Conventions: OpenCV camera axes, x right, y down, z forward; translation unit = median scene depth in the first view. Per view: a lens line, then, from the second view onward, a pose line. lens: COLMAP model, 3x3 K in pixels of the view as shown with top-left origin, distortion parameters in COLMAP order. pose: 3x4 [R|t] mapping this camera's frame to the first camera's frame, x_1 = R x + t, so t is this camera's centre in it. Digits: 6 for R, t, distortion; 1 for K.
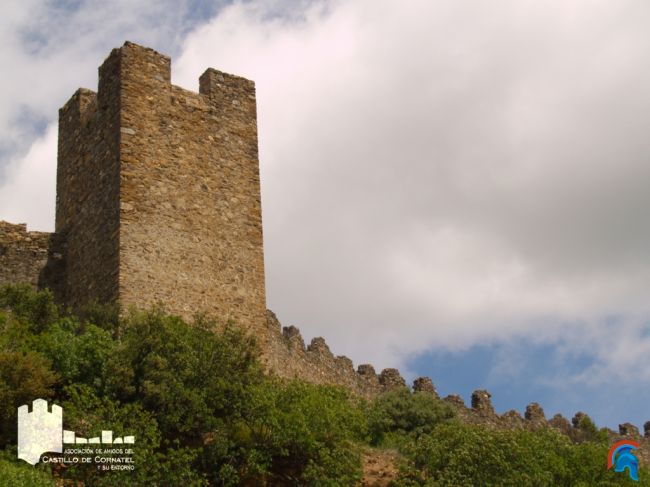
lens RADIAL K [[1403.8, 0, 325.0], [0, 1403.8, 243.5], [0, 0, 1]] dist [-0.143327, 0.072090]
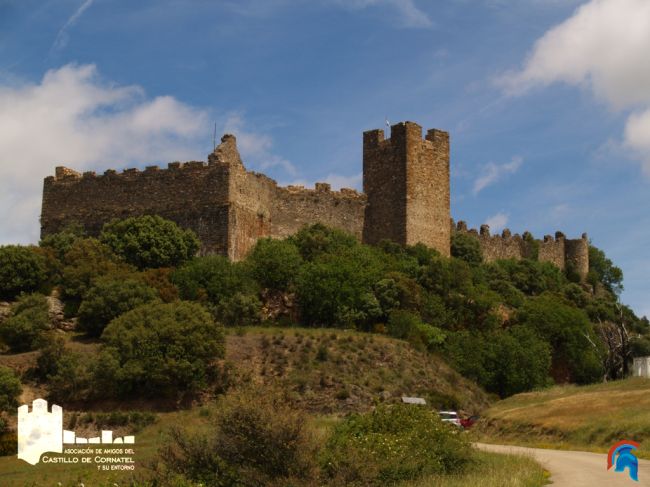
lens RADIAL K [[1597.5, 0, 325.0], [0, 1597.5, 243.5], [0, 0, 1]] dist [-0.107817, -0.560543]
pose [[0.983213, 0.099953, 0.152648, -0.678794], [-0.137454, 0.955937, 0.259404, -0.634882], [-0.119994, -0.276031, 0.953629, -1.668273]]
